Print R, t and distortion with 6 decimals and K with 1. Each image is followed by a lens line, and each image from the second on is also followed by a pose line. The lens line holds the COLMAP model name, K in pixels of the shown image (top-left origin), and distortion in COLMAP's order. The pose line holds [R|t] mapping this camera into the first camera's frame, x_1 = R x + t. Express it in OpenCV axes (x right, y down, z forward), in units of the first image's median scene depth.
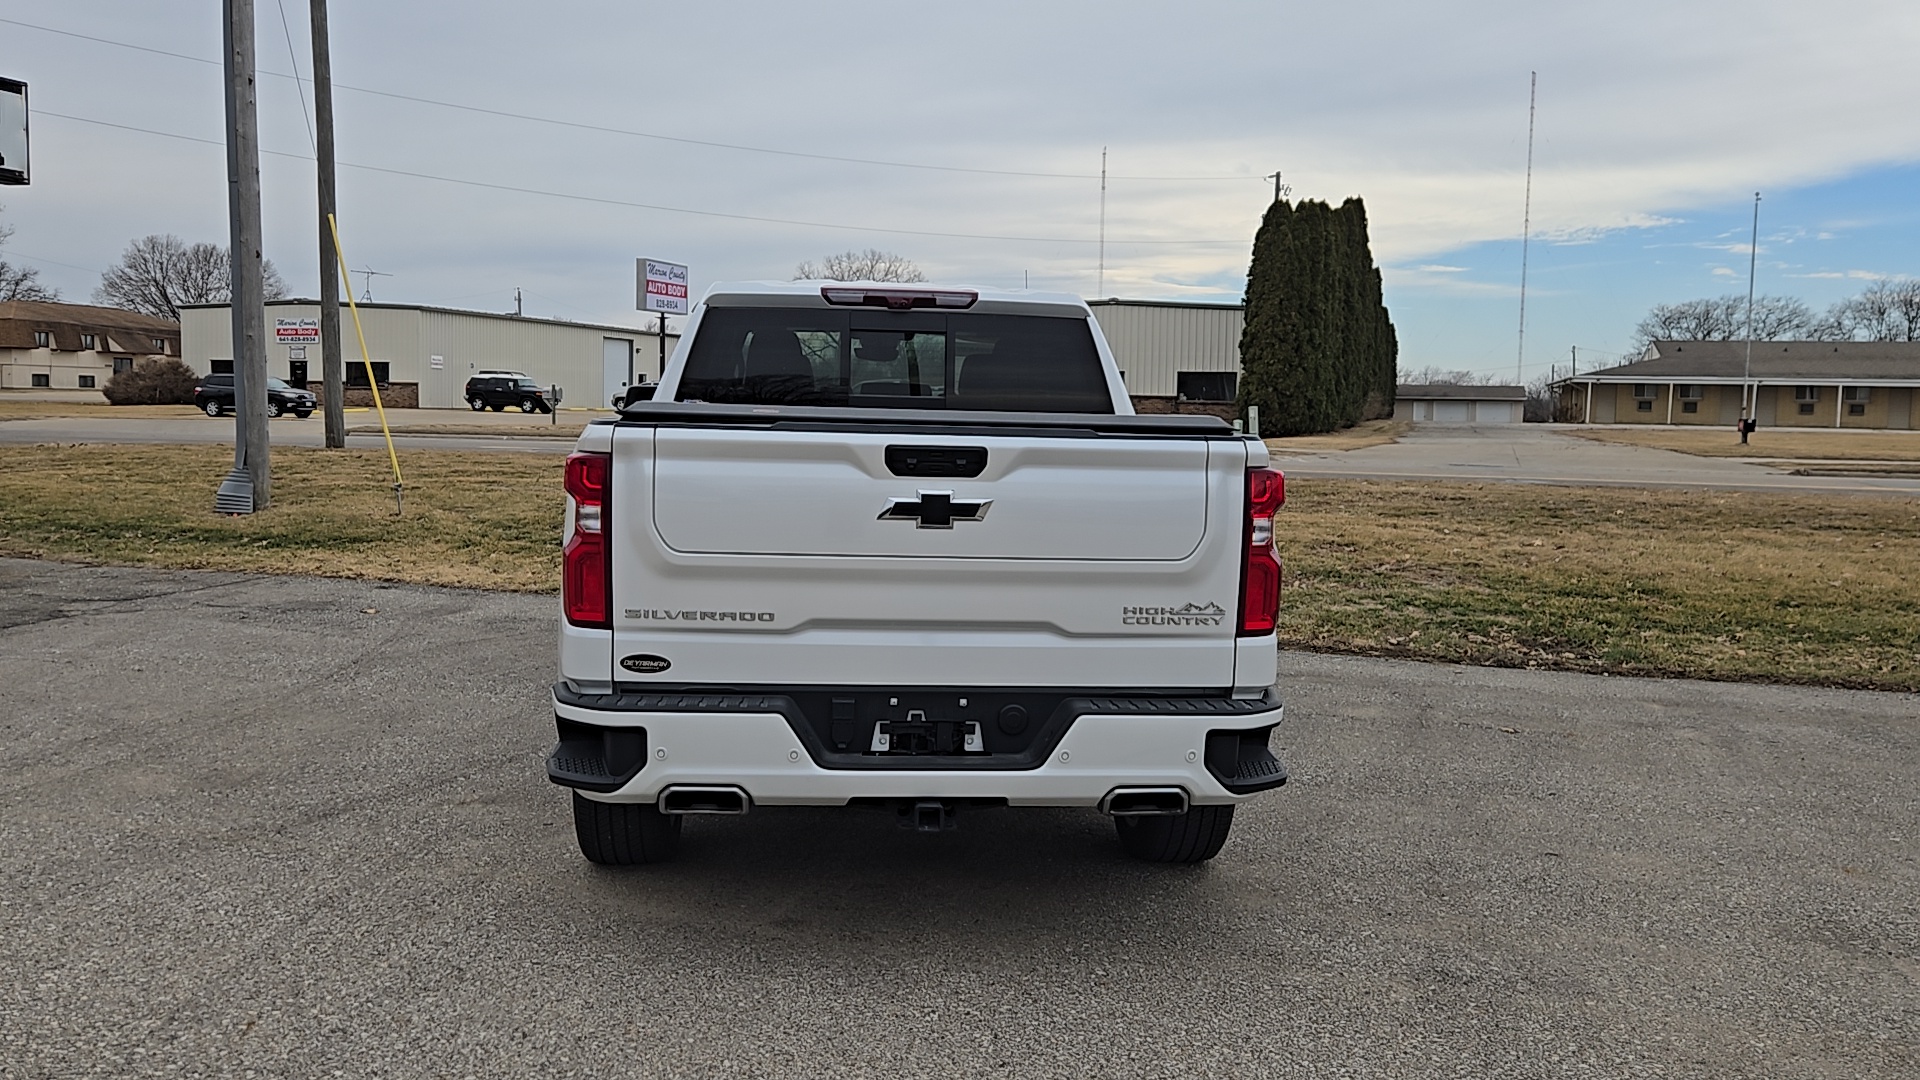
lens RADIAL K [[1627.7, 0, 945.6], [0, 1627.7, 550.9], [0, 0, 1]] dist [0.020639, -0.018877]
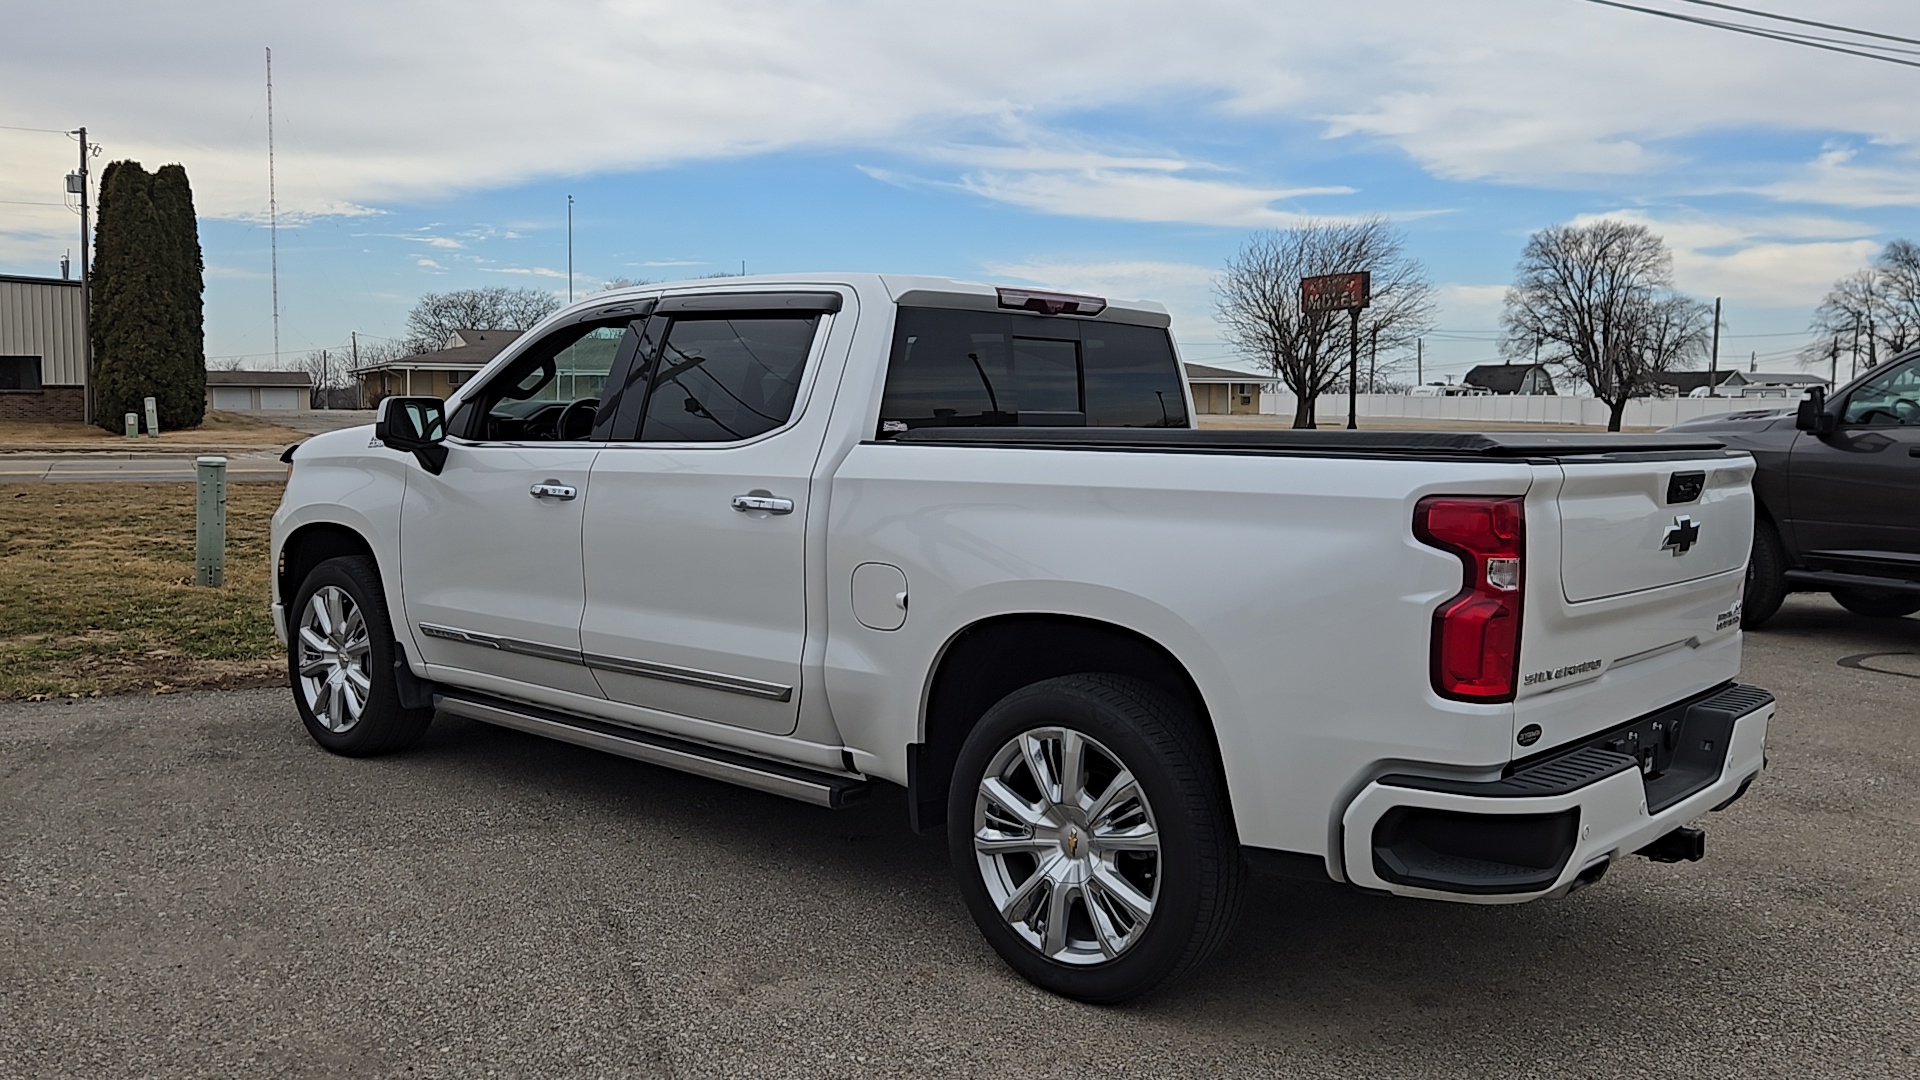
lens RADIAL K [[1627.7, 0, 950.4], [0, 1627.7, 534.9], [0, 0, 1]] dist [0.020639, -0.018877]
pose [[0.715467, -0.068115, 0.695319, -0.095052], [0.068037, 0.997299, 0.027689, -0.007790], [-0.695326, 0.027496, 0.718168, 0.055362]]
